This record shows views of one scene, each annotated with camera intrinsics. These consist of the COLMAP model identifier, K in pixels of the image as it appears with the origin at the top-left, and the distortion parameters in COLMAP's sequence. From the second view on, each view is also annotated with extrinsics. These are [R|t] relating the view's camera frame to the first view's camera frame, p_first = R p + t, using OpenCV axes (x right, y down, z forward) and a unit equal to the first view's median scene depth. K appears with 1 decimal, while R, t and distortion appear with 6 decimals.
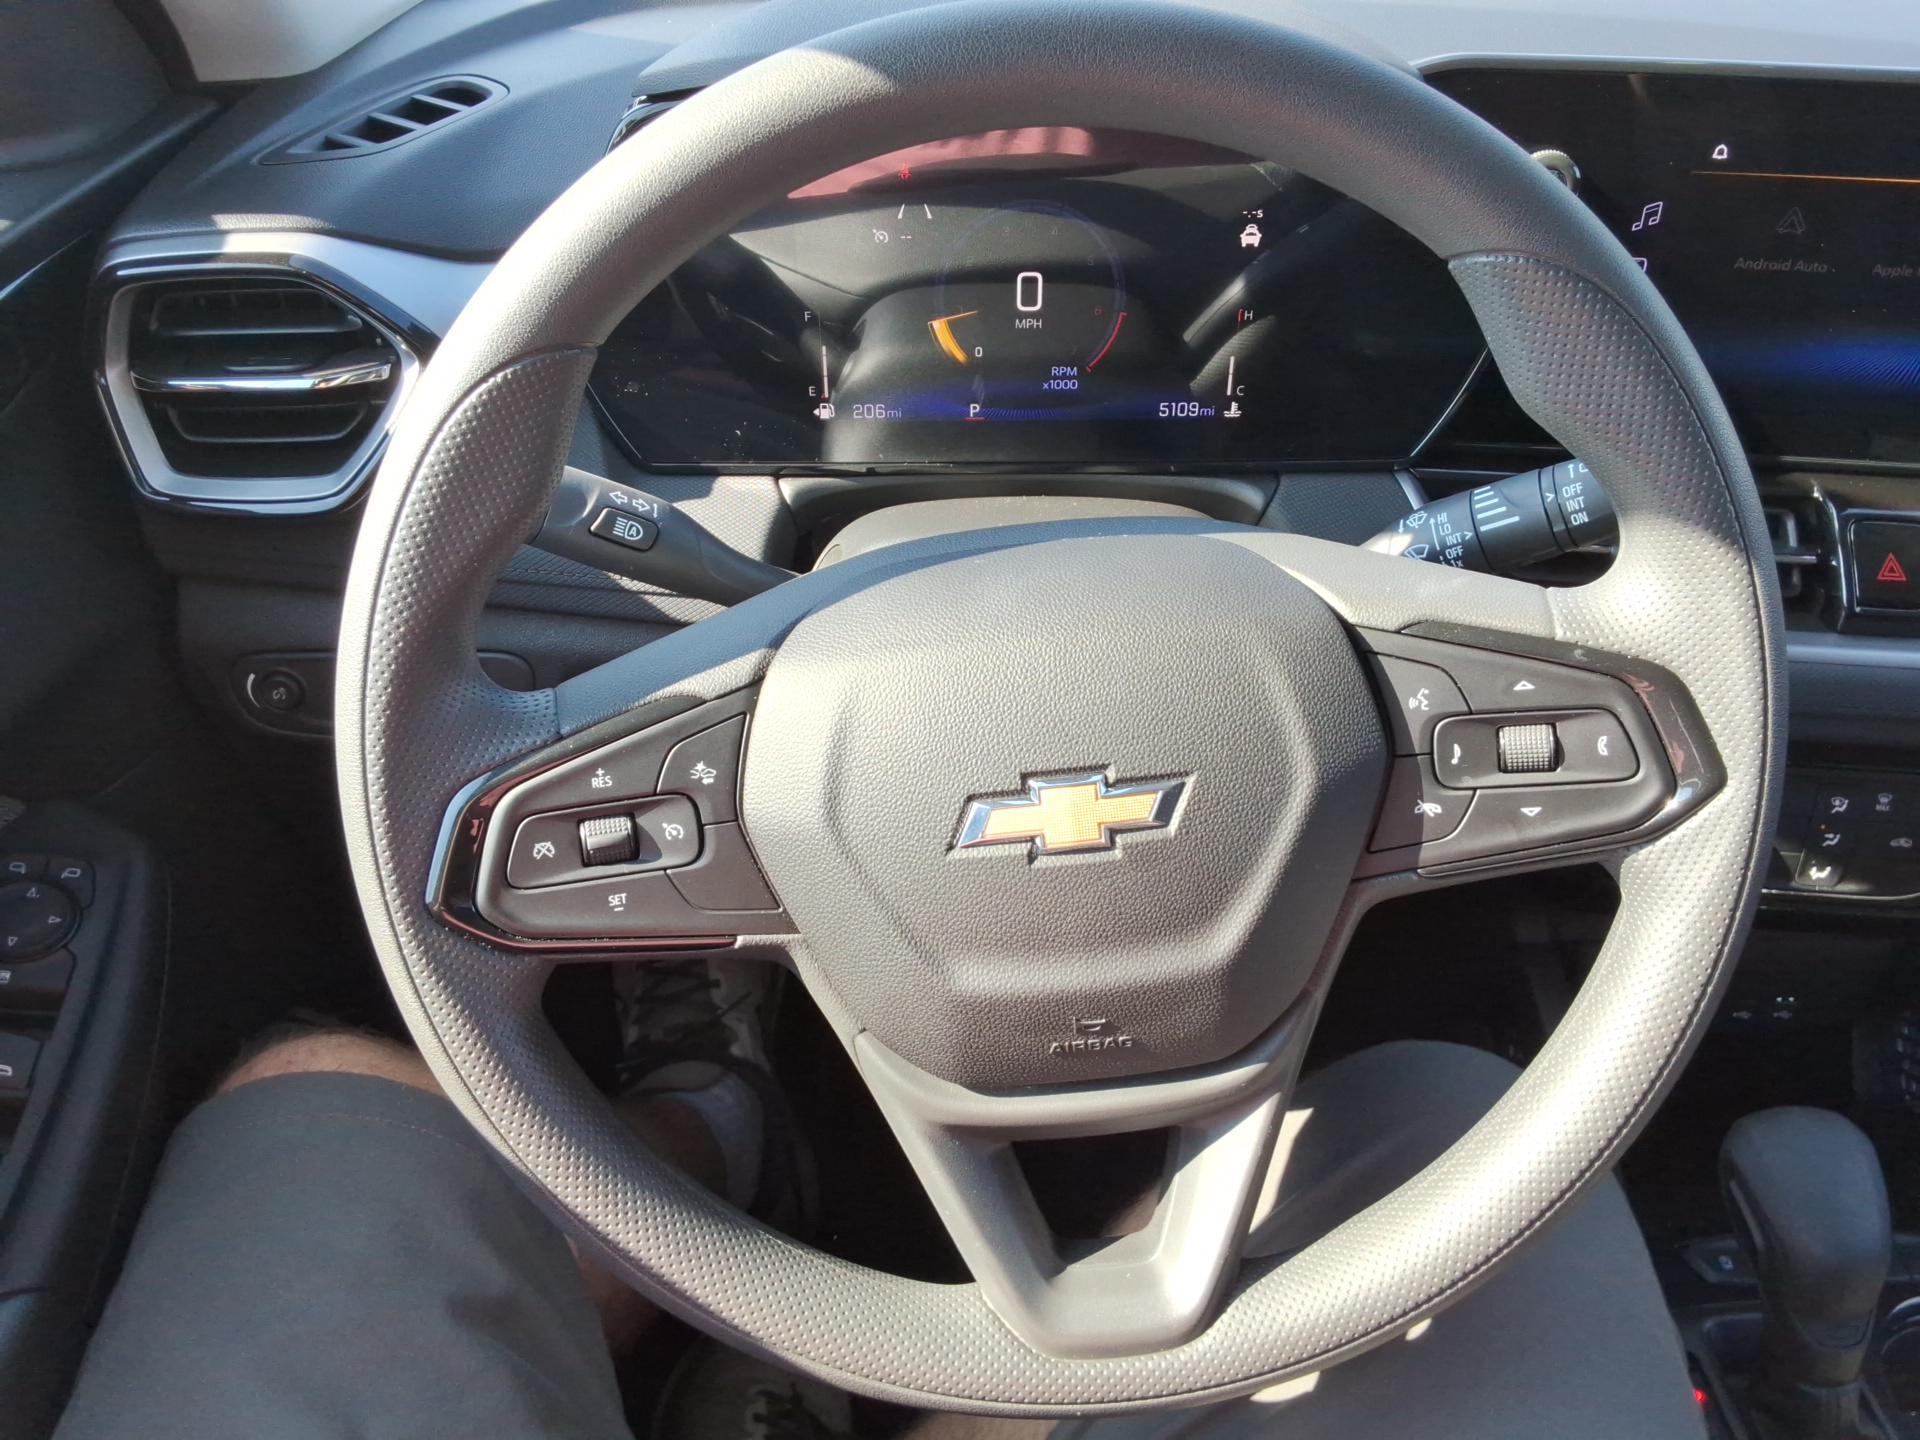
lens RADIAL K [[1606.8, 0, 971.9], [0, 1606.8, 717.3], [0, 0, 1]] dist [0.141586, -0.232047]
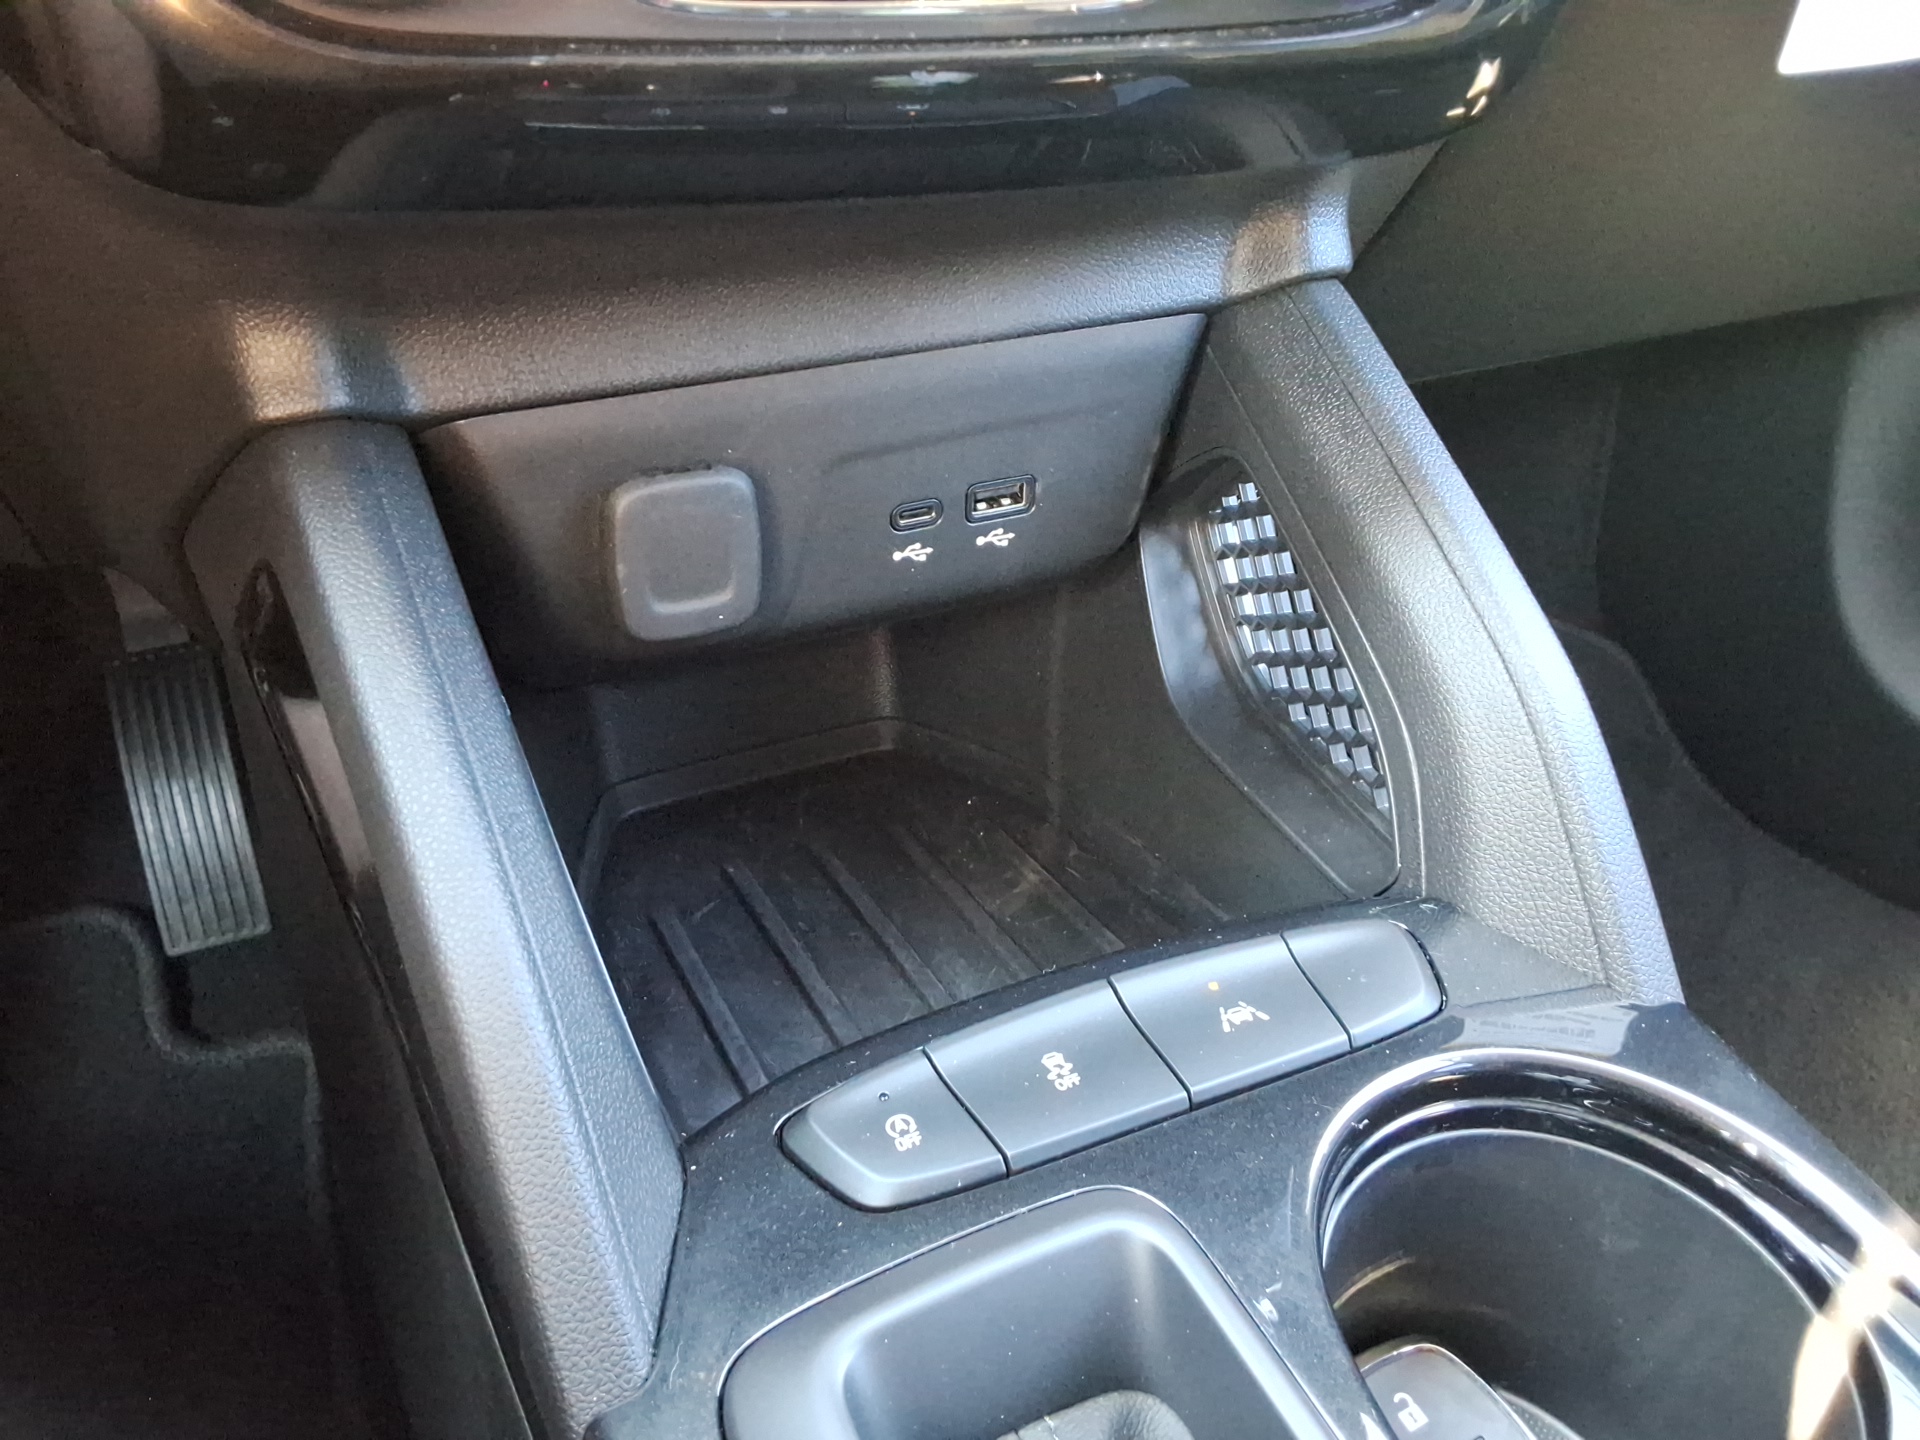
lens RADIAL K [[1596.8, 0, 987.7], [0, 1596.8, 716.8], [0, 0, 1]] dist [0.077445, -0.130365]
pose [[0.914082, -0.203820, 0.350587, 0.608383], [0.181917, 0.978743, 0.094697, 0.348562], [-0.362436, -0.022783, 0.931730, 1.093101]]
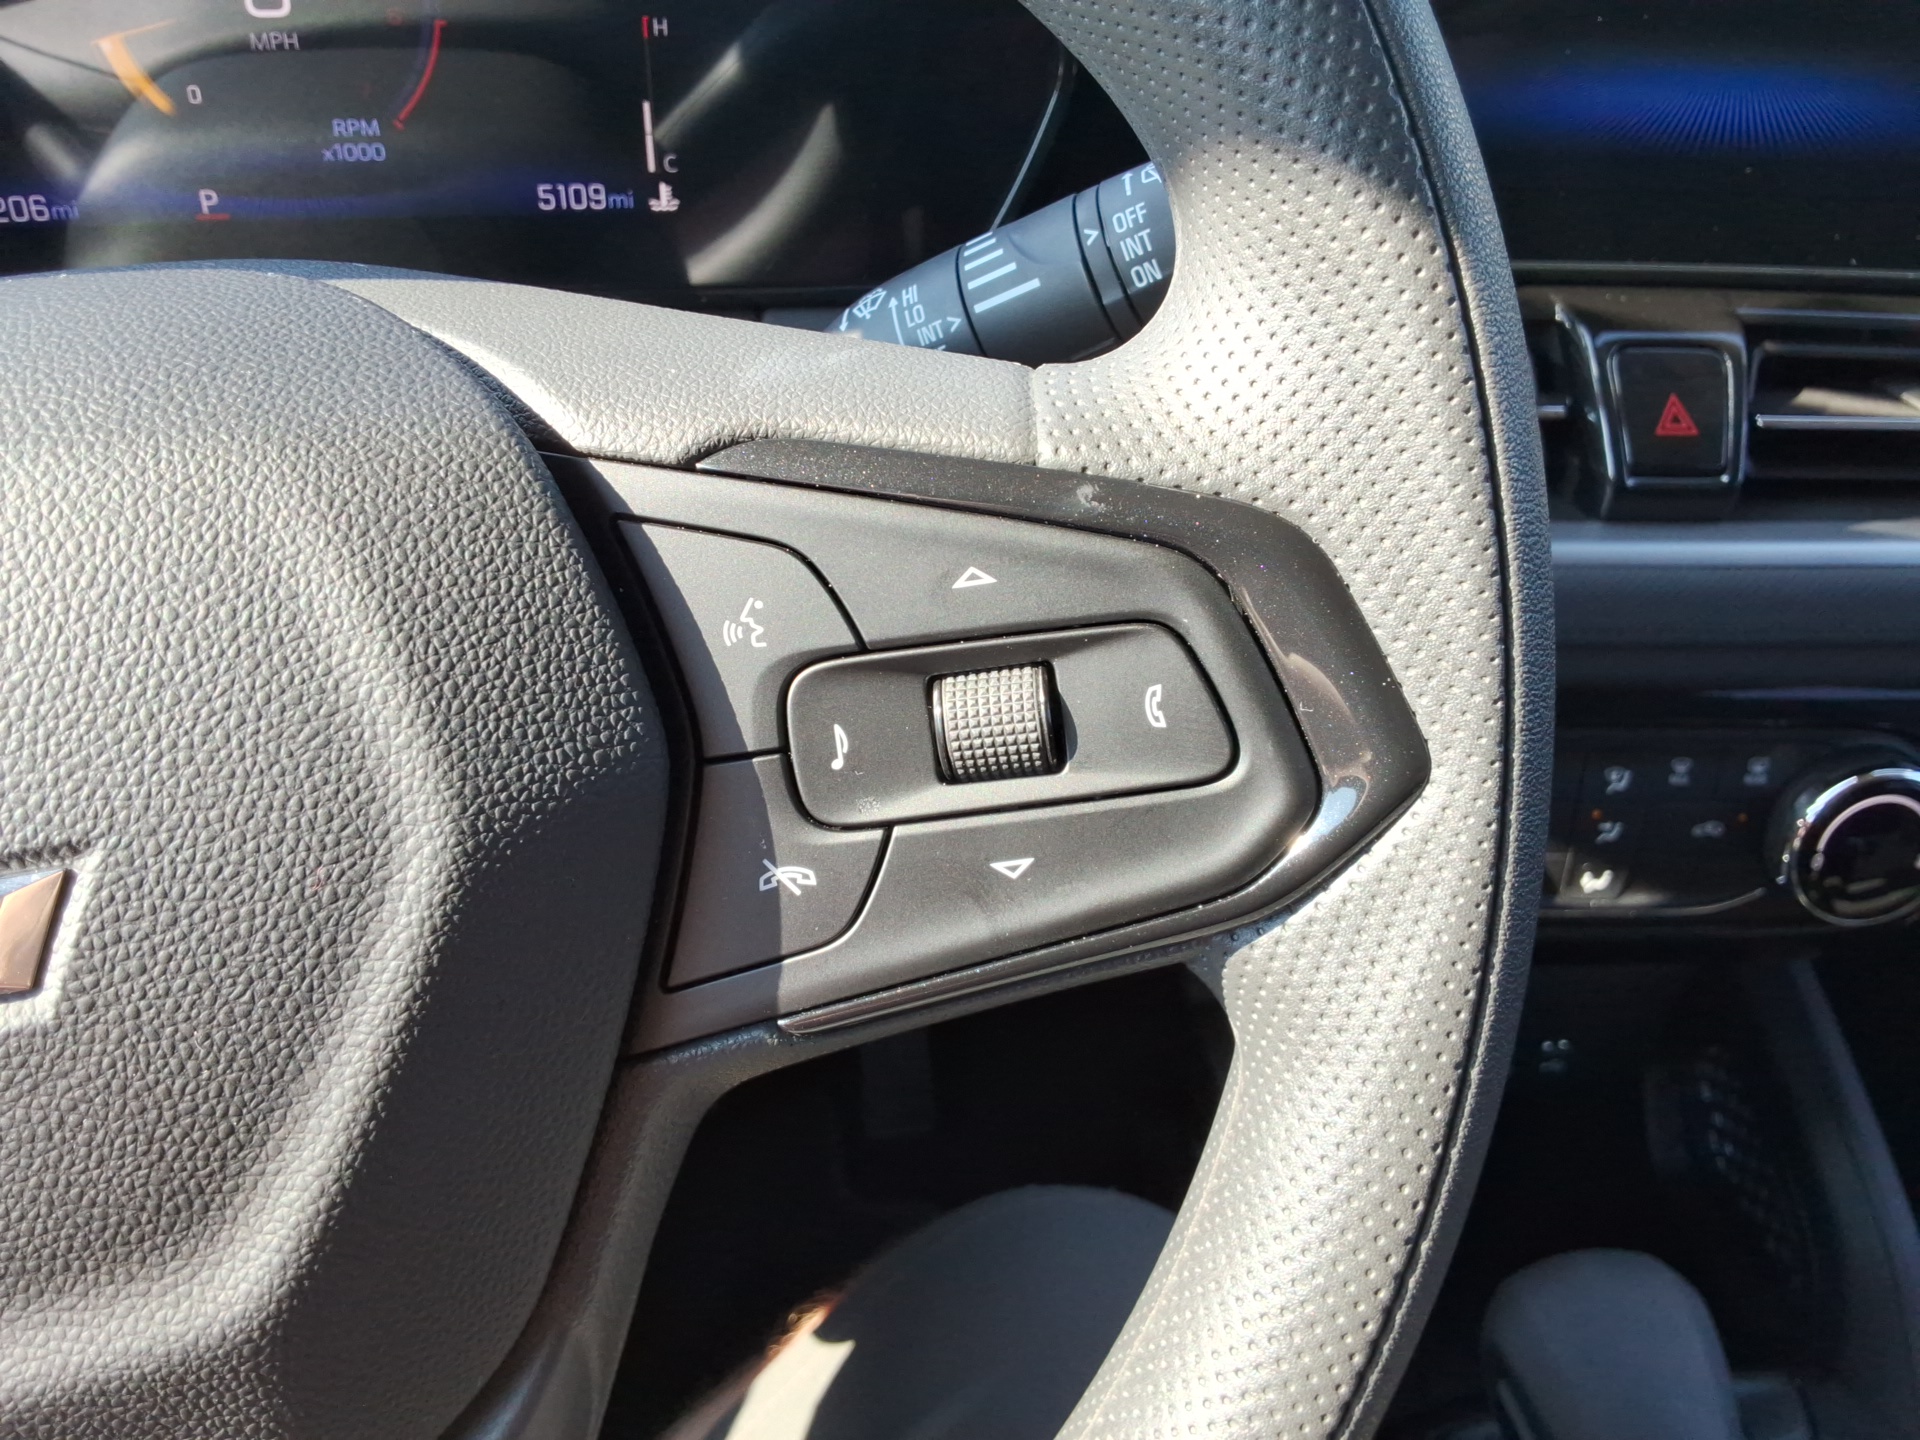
lens RADIAL K [[1606.8, 0, 971.9], [0, 1606.8, 717.3], [0, 0, 1]] dist [0.141586, -0.232047]
pose [[0.989266, -0.060194, 0.133153, 0.276506], [0.060471, 0.998168, 0.001973, 0.016169], [-0.133028, 0.006100, 0.991094, 0.573425]]
